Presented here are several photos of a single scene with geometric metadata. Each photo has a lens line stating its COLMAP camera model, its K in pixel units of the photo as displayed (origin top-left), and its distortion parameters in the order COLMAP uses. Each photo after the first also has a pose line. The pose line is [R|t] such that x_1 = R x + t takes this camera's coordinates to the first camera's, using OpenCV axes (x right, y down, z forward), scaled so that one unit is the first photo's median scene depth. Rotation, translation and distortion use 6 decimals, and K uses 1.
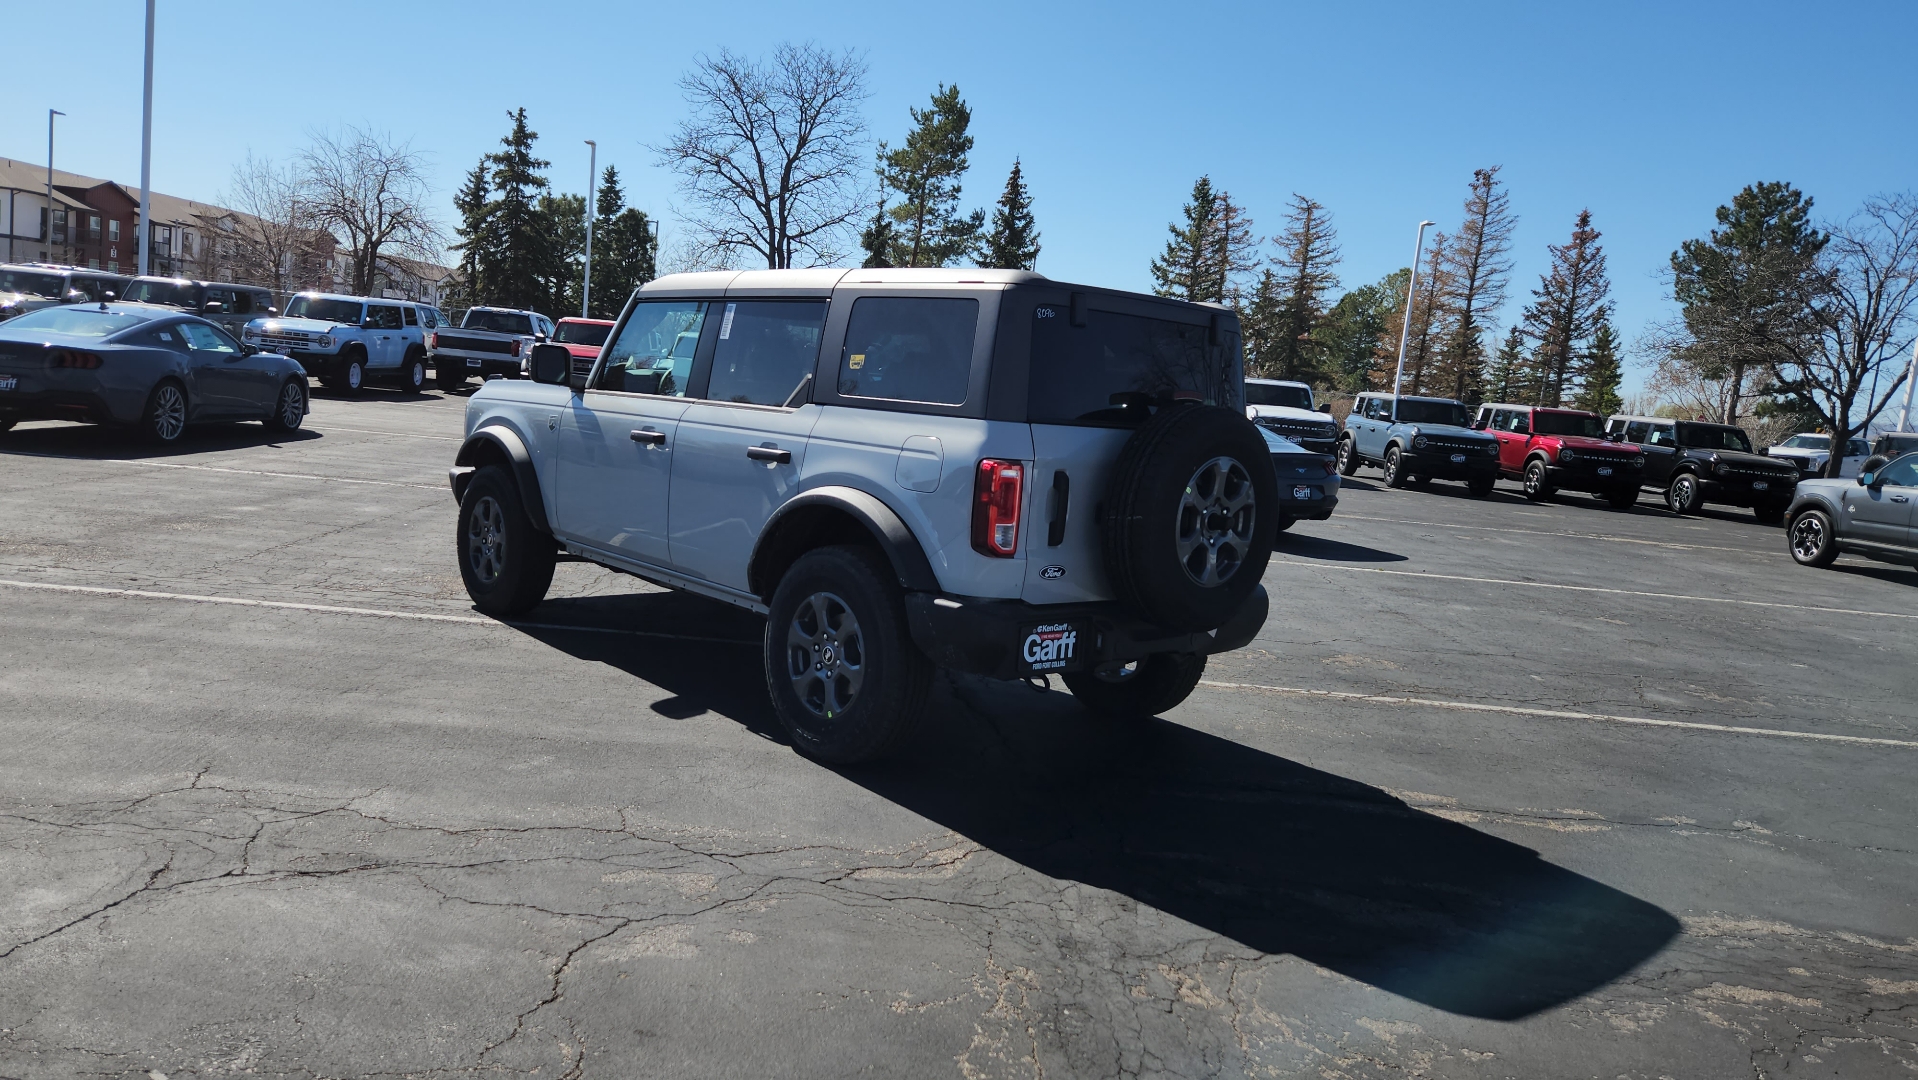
lens RADIAL K [[1268.6, 0, 919.3], [0, 1268.6, 529.8], [0, 0, 1]] dist [0.071472, -0.058123]
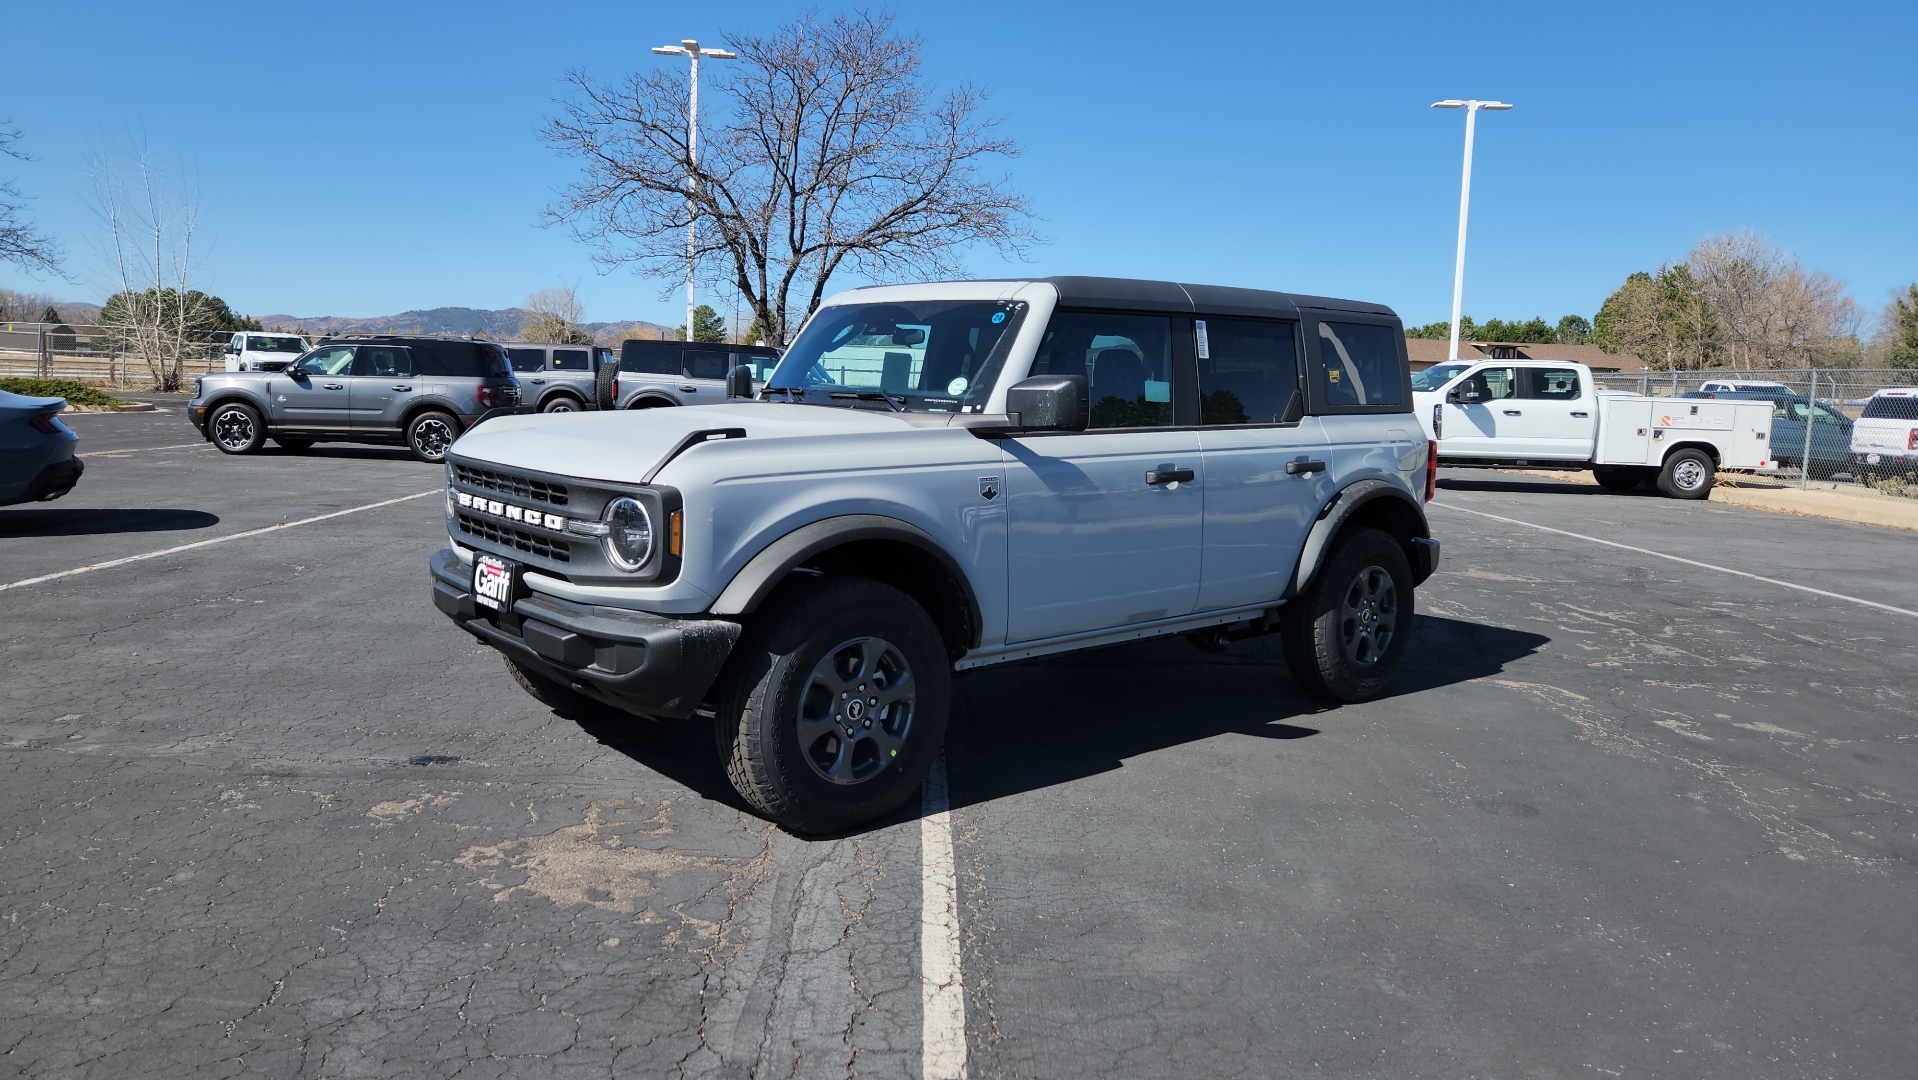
lens RADIAL K [[1273.6, 0, 917.1], [0, 1273.6, 542.8], [0, 0, 1]] dist [0.072772, -0.061432]
pose [[0.038517, -0.212651, 0.976369, -0.109007], [0.088776, 0.973958, 0.208624, -0.022783], [-0.995307, 0.078643, 0.056392, 0.114412]]
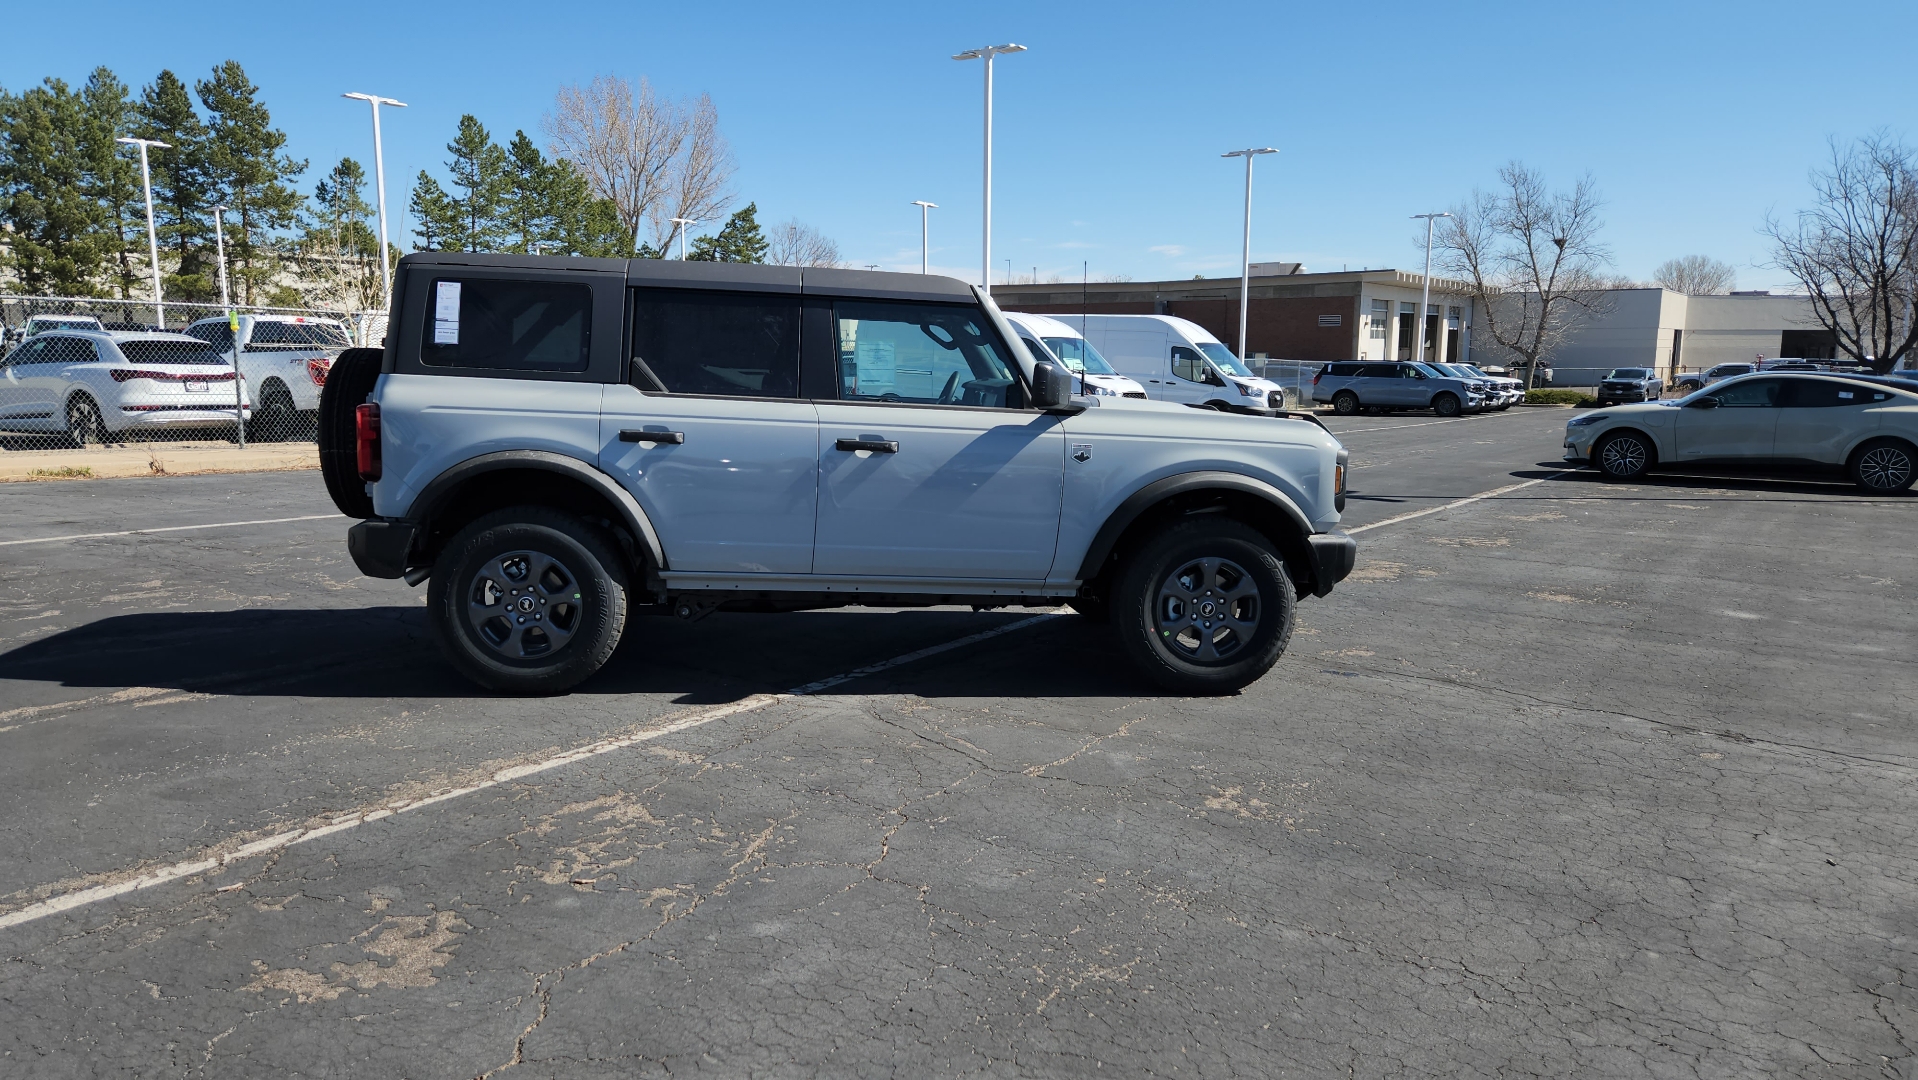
lens RADIAL K [[1281.1, 0, 927.0], [0, 1281.1, 545.1], [0, 0, 1]] dist [0.072584, -0.061431]
pose [[-0.601735, 0.005865, -0.798674, 0.077677], [-0.171747, 0.975630, 0.136561, -0.014731], [0.780011, 0.219344, -0.586064, 0.186089]]
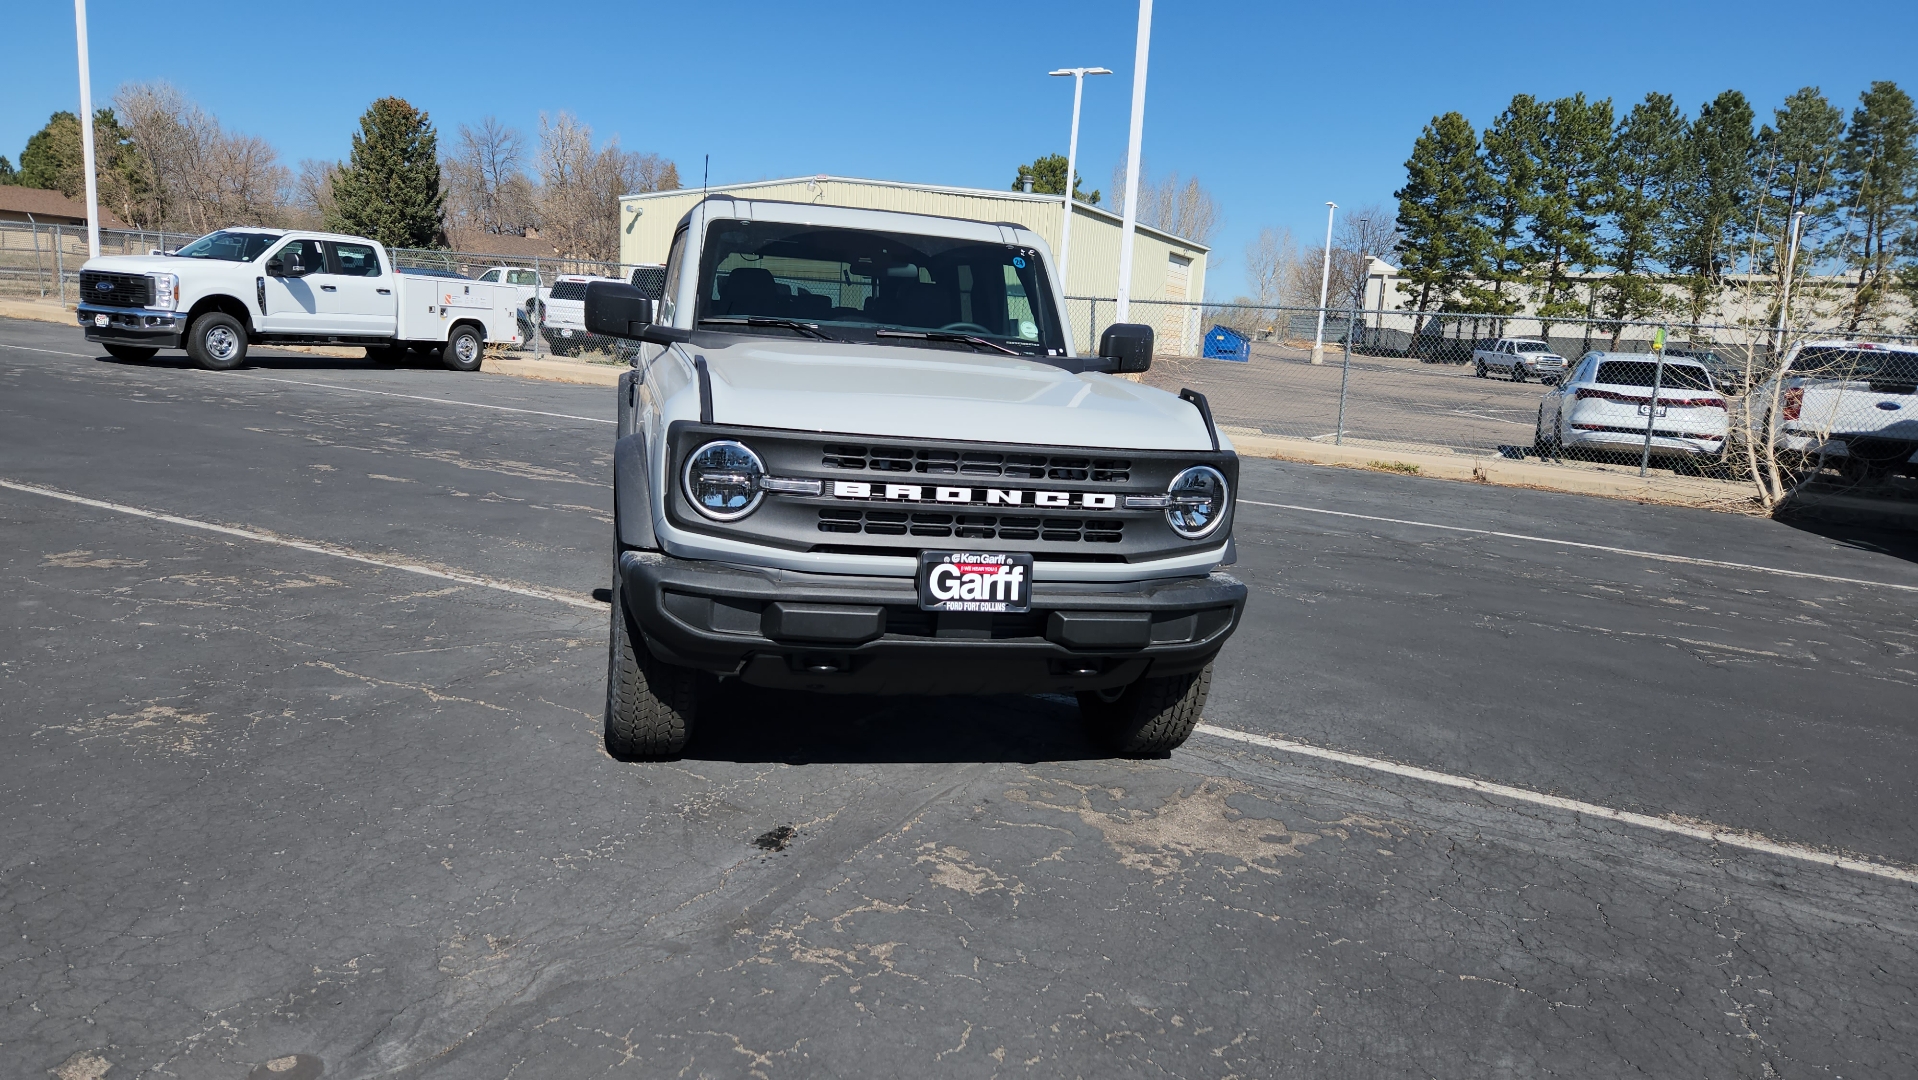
lens RADIAL K [[1282.3, 0, 920.2], [0, 1282.3, 544.7], [0, 0, 1]] dist [0.070275, -0.058310]
pose [[-0.859356, -0.232857, 0.455285, -0.063734], [-0.089460, 0.945037, 0.314486, -0.028328], [-0.503491, 0.229526, -0.832955, 0.195770]]
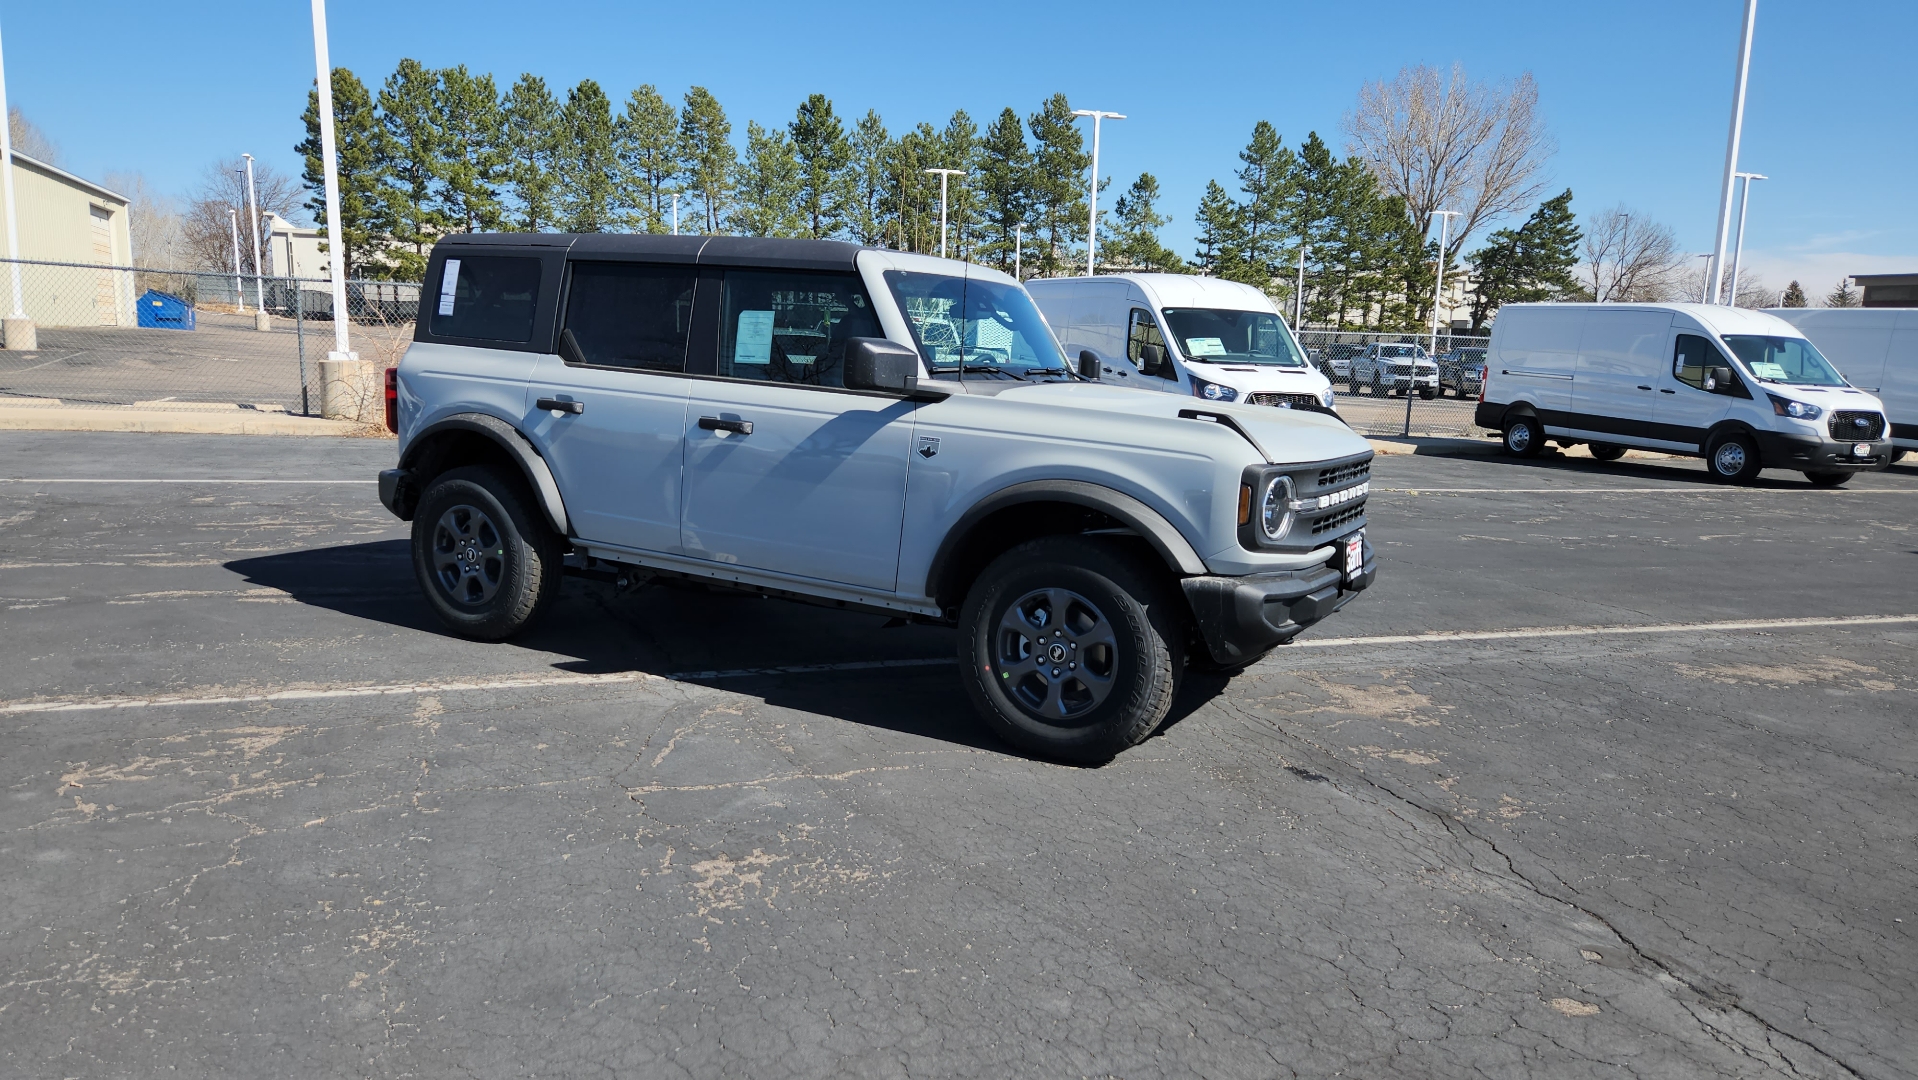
lens RADIAL K [[1277.7, 0, 922.2], [0, 1277.7, 561.2], [0, 0, 1]] dist [0.087209, -0.099281]
pose [[-0.943316, -0.077953, -0.322611, 0.017127], [-0.163935, 0.954611, 0.248683, -0.023846], [0.288582, 0.287474, -0.913279, 0.214110]]
